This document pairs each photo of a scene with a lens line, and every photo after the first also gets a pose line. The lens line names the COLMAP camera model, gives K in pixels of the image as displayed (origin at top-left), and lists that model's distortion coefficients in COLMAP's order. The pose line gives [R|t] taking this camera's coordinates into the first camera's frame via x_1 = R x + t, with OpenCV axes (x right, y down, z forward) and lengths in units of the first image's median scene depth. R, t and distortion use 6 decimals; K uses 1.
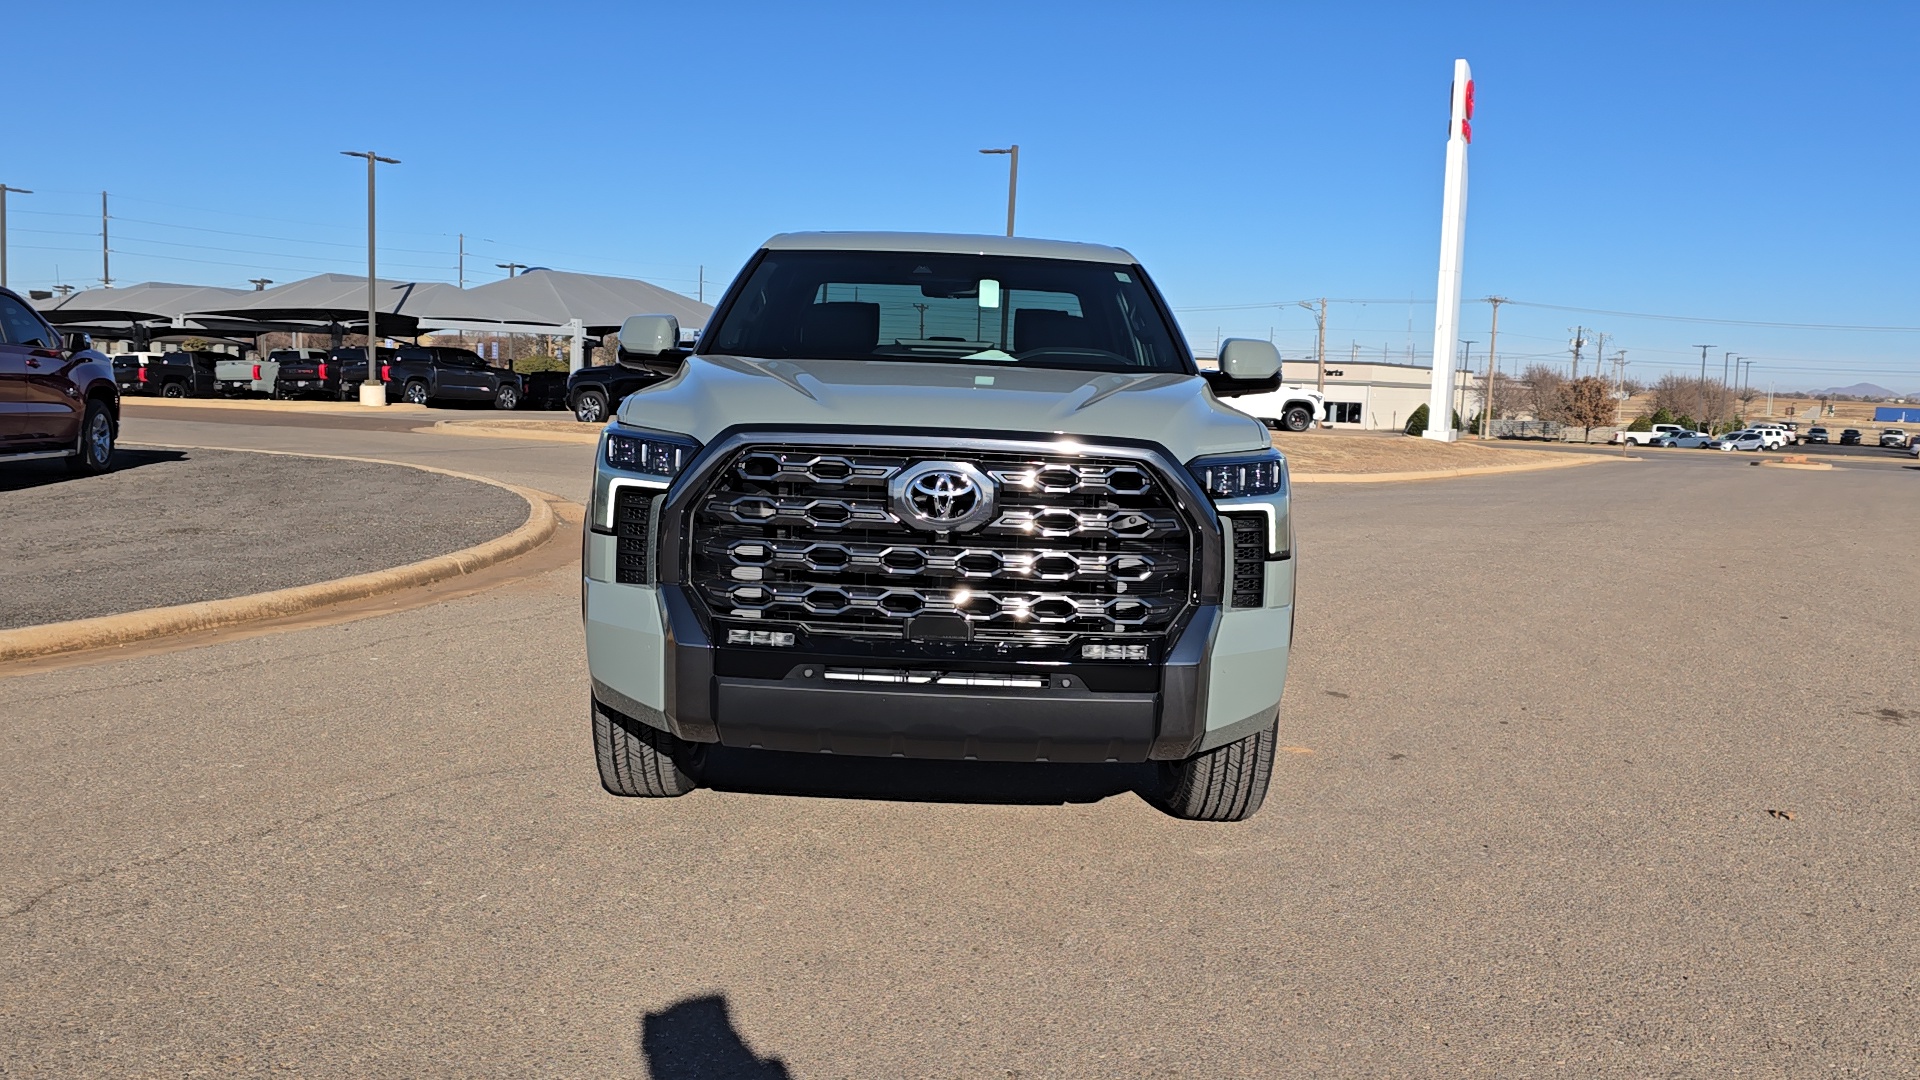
lens RADIAL K [[1587.8, 0, 960.0], [0, 1587.8, 540.0], [0, 0, 1]] dist [-0.004931, 0.002327]
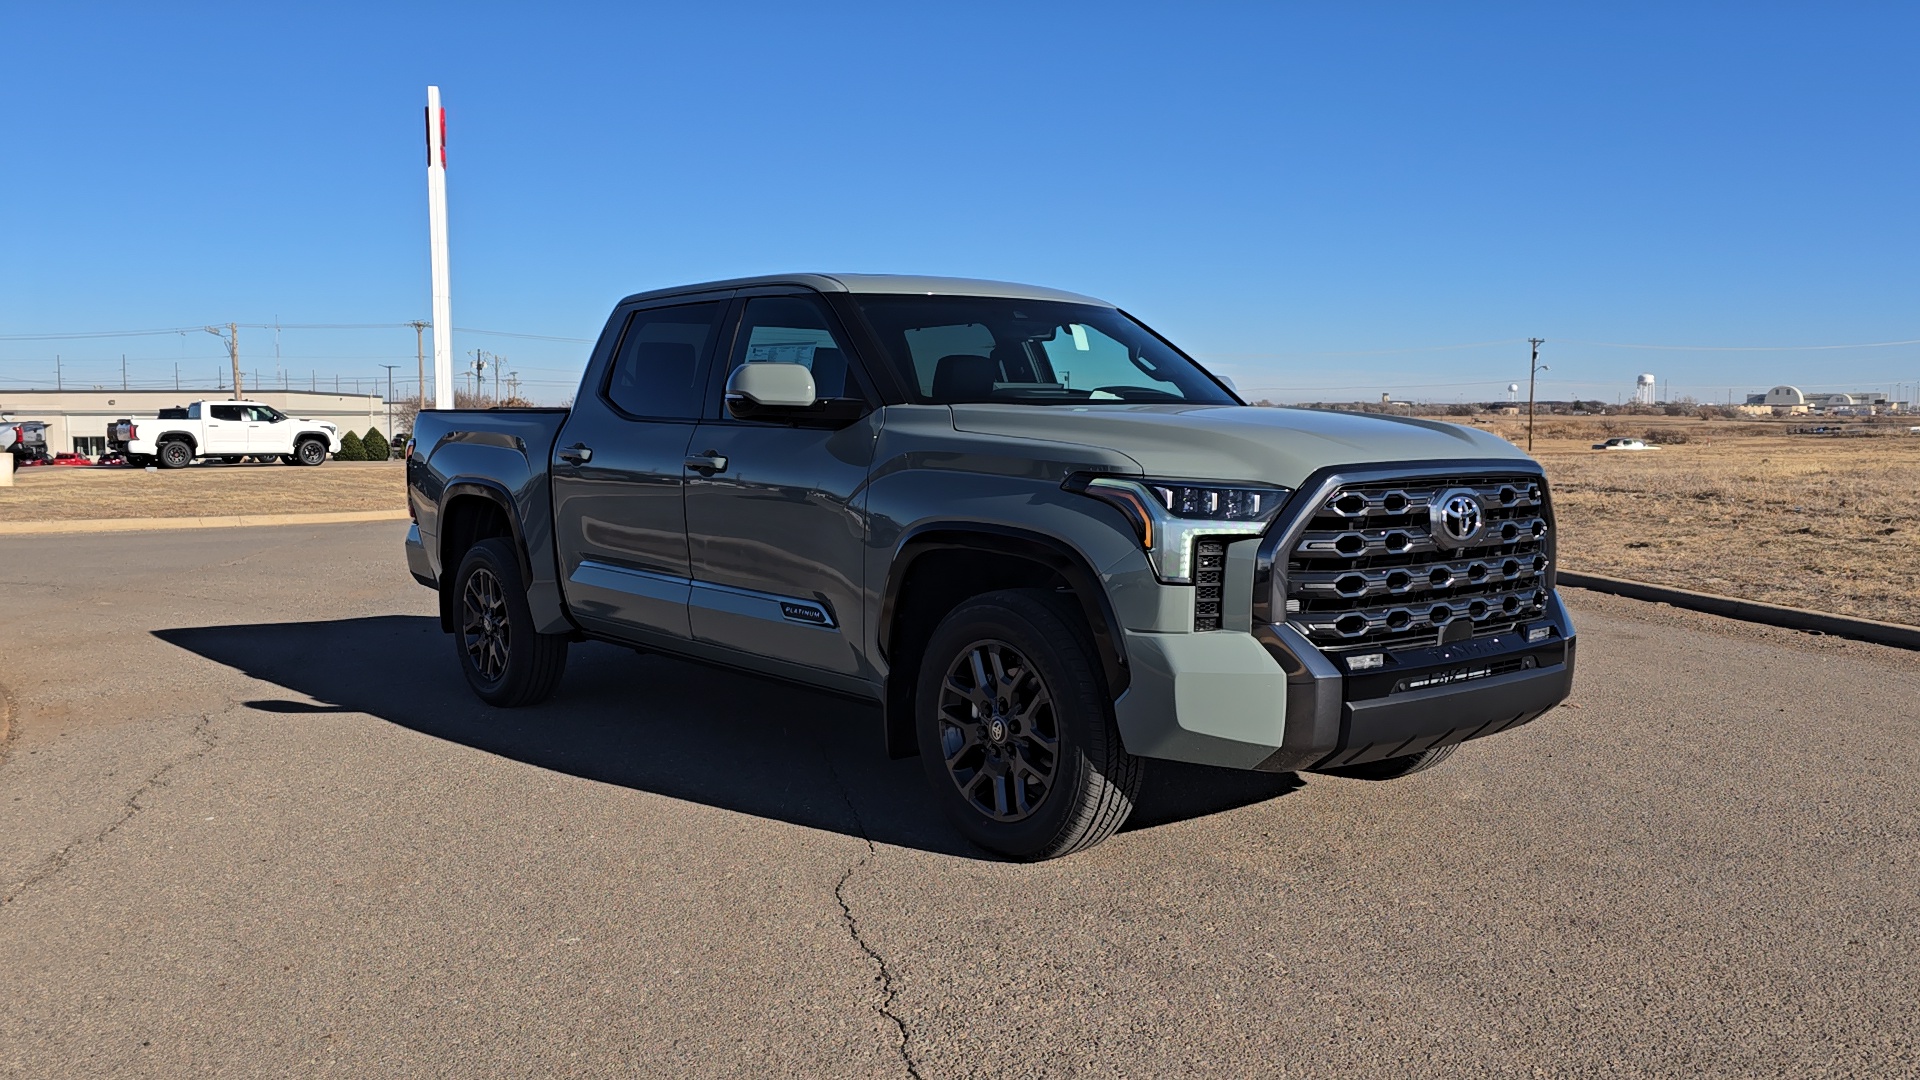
lens RADIAL K [[1587.8, 0, 960.0], [0, 1587.8, 540.0], [0, 0, 1]] dist [-0.004931, 0.002327]
pose [[0.775236, -0.087905, 0.625526, -0.955775], [0.096944, 0.995095, 0.019694, -0.065223], [-0.624189, 0.045374, 0.779955, 0.302442]]
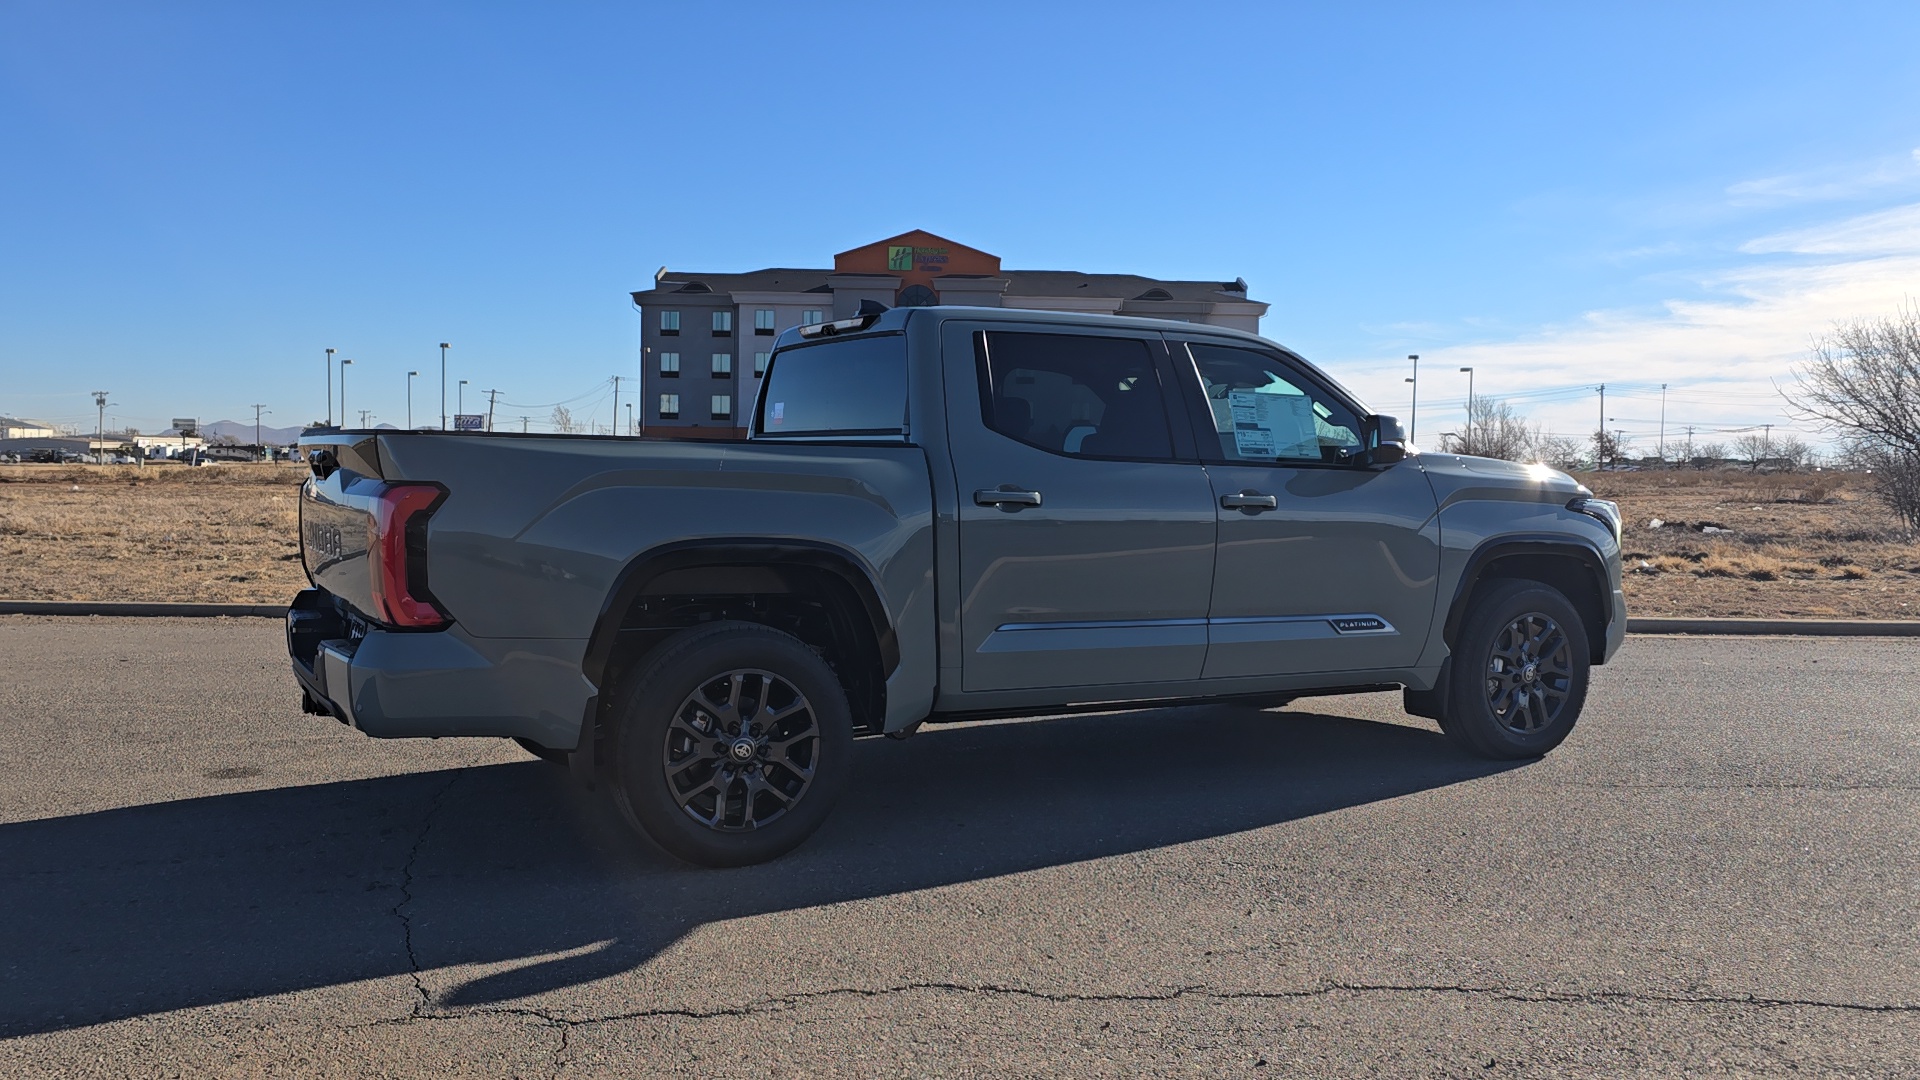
lens RADIAL K [[1587.8, 0, 960.0], [0, 1587.8, 540.0], [0, 0, 1]] dist [-0.004931, 0.002327]
pose [[-0.472349, -0.089754, 0.876830, -1.407994], [0.061075, 0.989078, 0.134145, -0.304765], [-0.879293, 0.116916, -0.461708, 2.438814]]
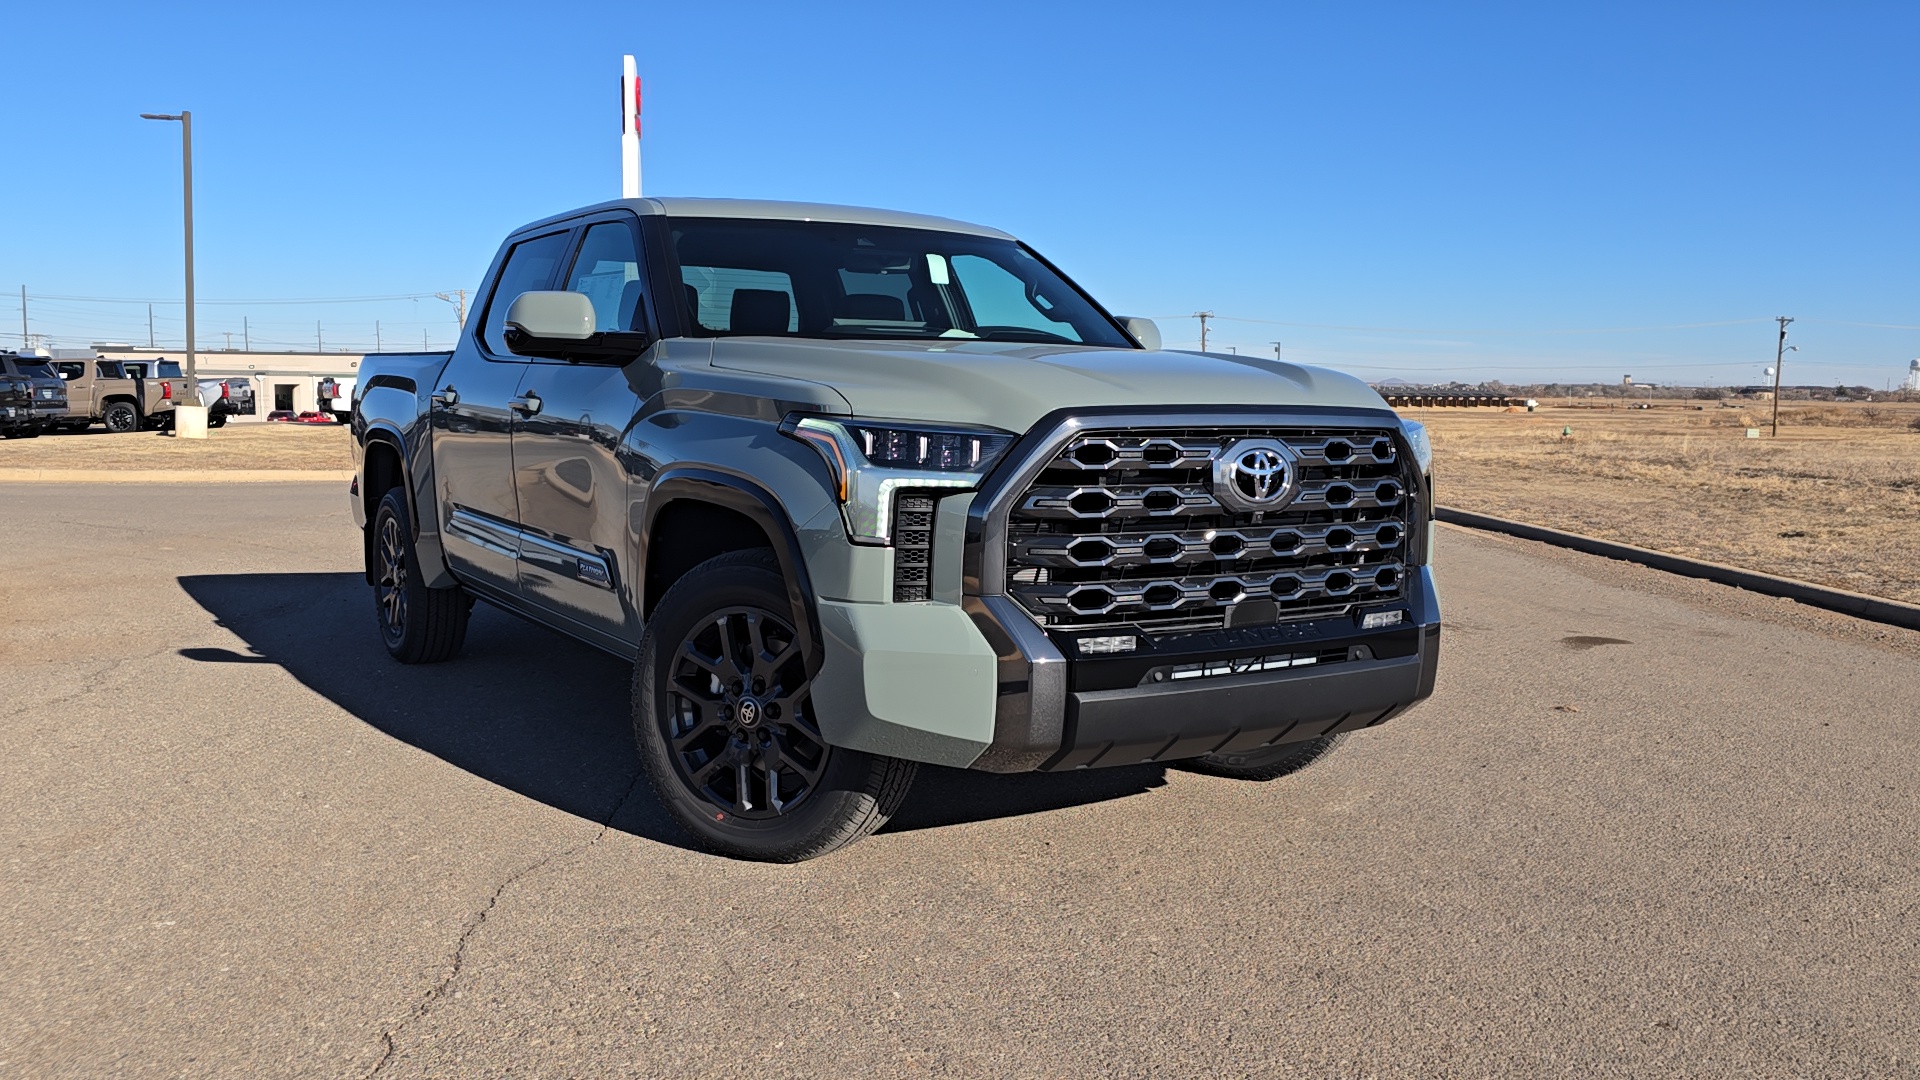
lens RADIAL K [[1601.4, 0, 954.6], [0, 1601.4, 570.3], [0, 0, 1]] dist [-0.010141, -0.007608]
pose [[0.851921, -0.086024, 0.516557, -0.626876], [0.074865, 0.996290, 0.042445, -0.023702], [-0.518292, 0.002512, 0.855200, 0.252275]]
